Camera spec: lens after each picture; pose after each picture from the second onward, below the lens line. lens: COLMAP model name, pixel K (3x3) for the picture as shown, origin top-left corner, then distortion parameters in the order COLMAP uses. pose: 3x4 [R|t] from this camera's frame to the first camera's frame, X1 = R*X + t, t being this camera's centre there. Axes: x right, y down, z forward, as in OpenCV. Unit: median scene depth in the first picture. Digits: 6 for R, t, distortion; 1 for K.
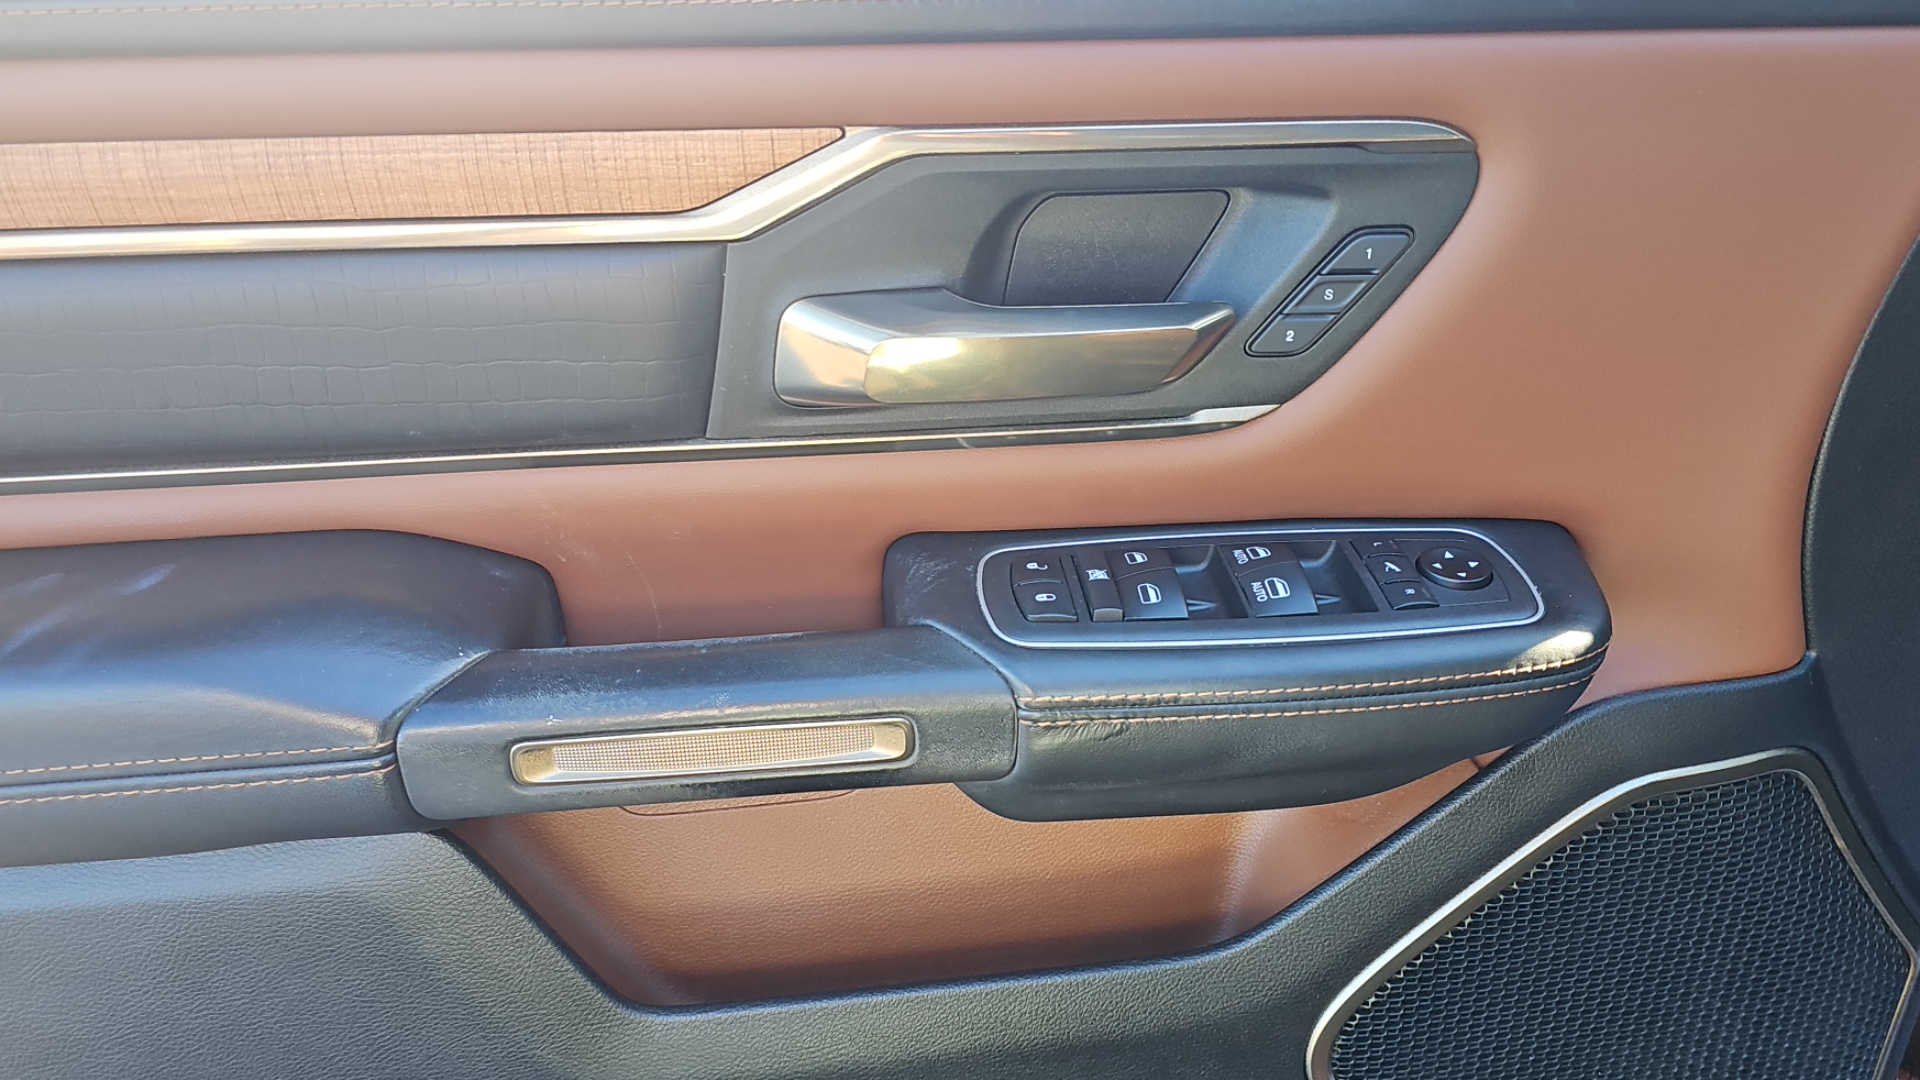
lens RADIAL K [[1224.0, 0, 957.0], [0, 1224.0, 487.3], [0, 0, 1]] dist [-0.011551, -0.003993]
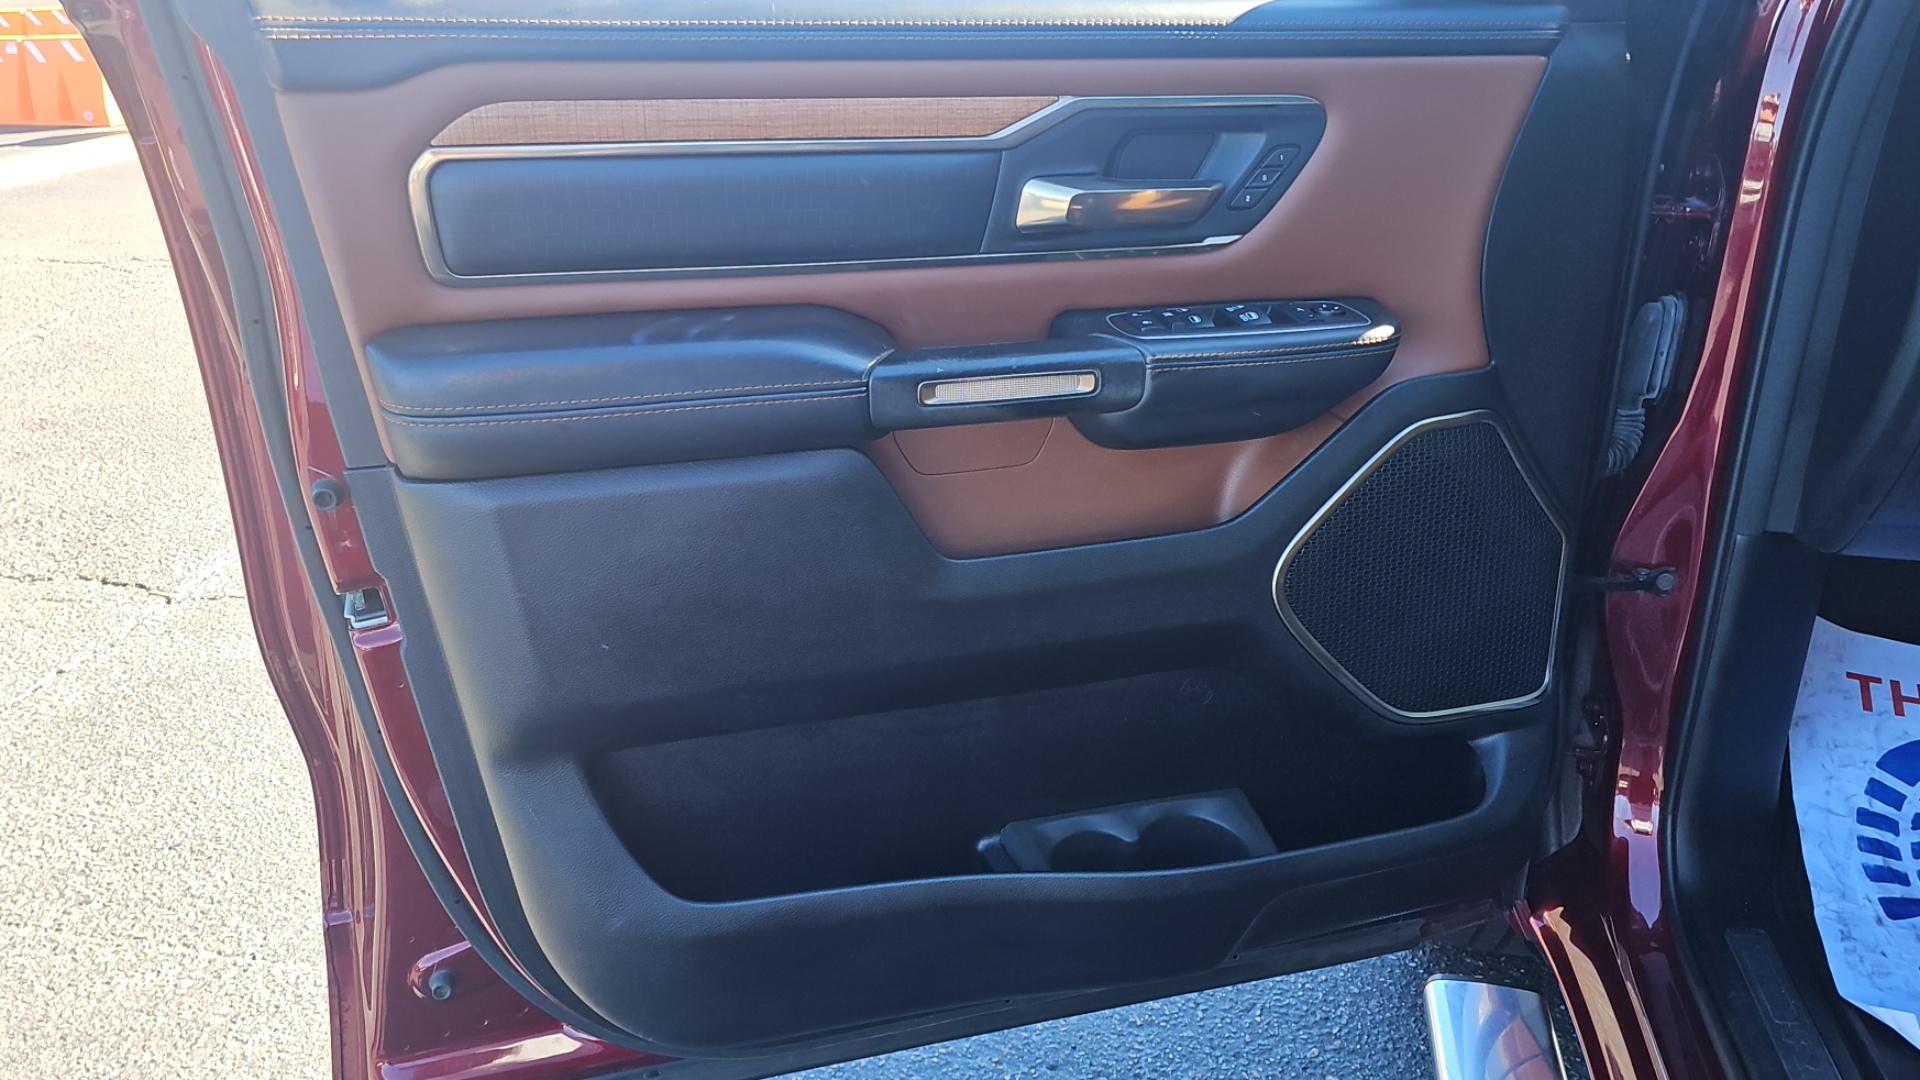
lens RADIAL K [[1291.1, 0, 960.0], [0, 1291.1, 540.0], [0, 0, 1]] dist [-0.025473, -0.002995]
pose [[0.984414, -0.057551, 0.166183, -0.639363], [0.067287, 0.996295, -0.053557, 0.564575], [-0.162485, 0.063904, 0.984639, -1.109163]]
